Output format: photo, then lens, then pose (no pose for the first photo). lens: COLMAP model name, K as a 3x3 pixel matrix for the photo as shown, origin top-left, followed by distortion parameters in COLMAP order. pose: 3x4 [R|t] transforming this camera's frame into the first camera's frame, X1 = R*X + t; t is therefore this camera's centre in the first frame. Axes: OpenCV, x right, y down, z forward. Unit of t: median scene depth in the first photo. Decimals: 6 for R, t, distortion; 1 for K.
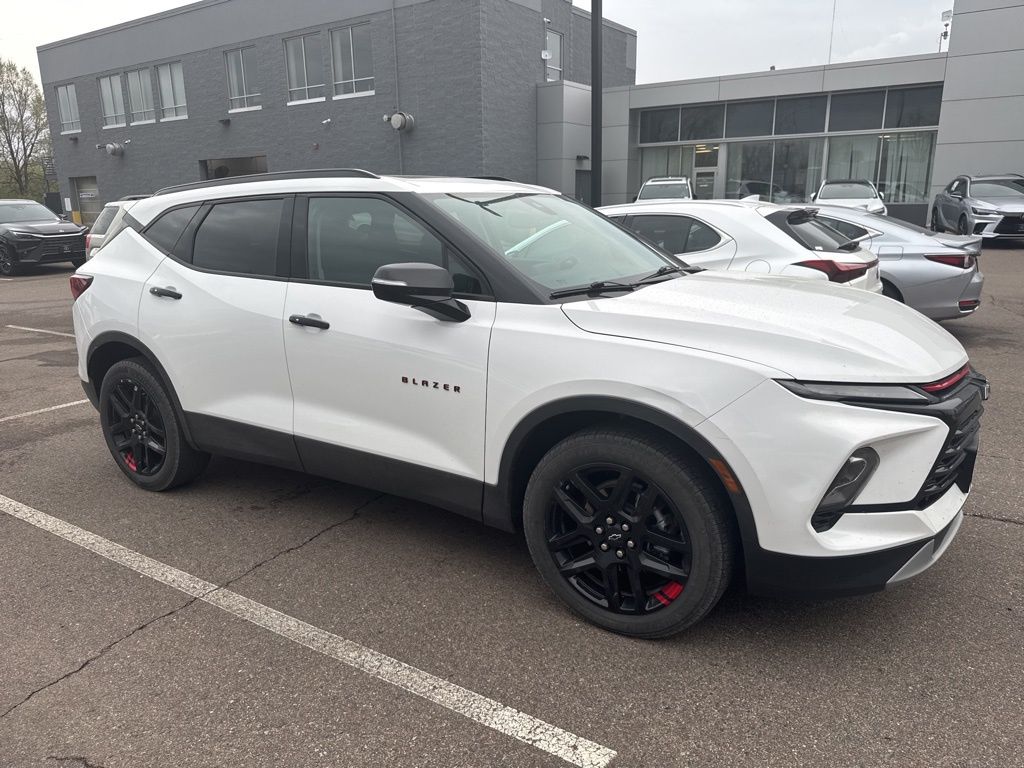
lens RADIAL K [[731.1, 0, 519.1], [0, 731.1, 382.6], [0, 0, 1]] dist [0.007279, -0.009145]
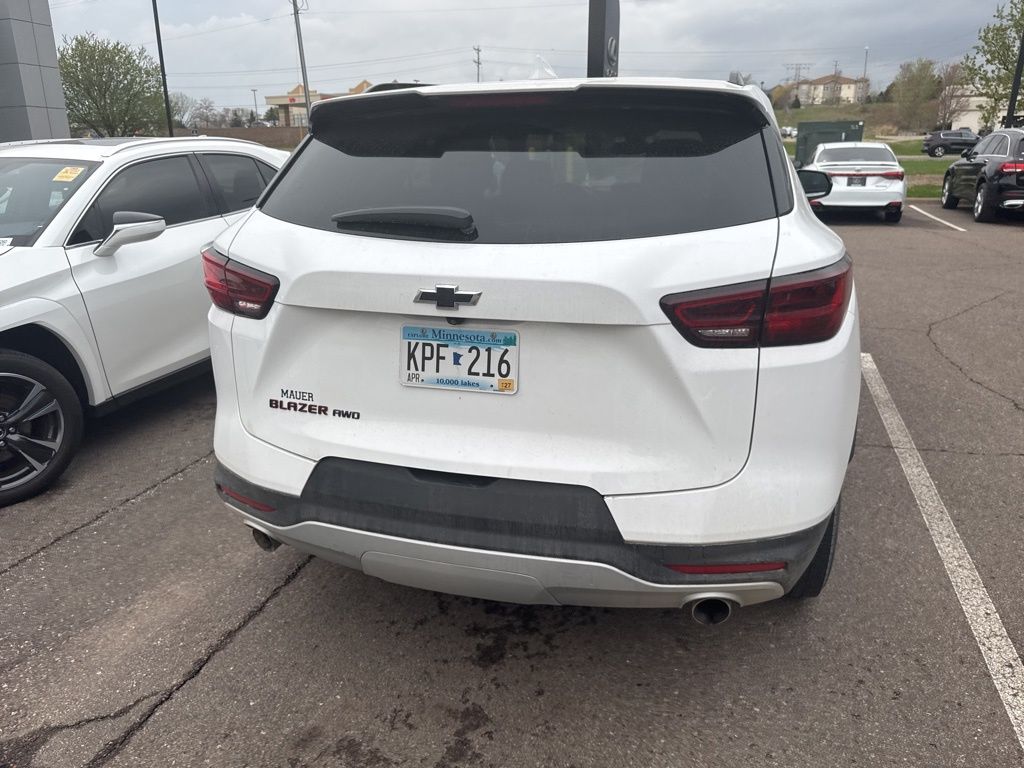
lens RADIAL K [[727.4, 0, 512.0], [0, 727.4, 384.0], [0, 0, 1]] dist [0.025106, -0.035072]
pose [[-0.266573, -0.274498, 0.923899, -0.156311], [0.236036, 0.910803, 0.338711, -0.044095], [-0.934466, 0.308365, -0.178004, 0.208730]]
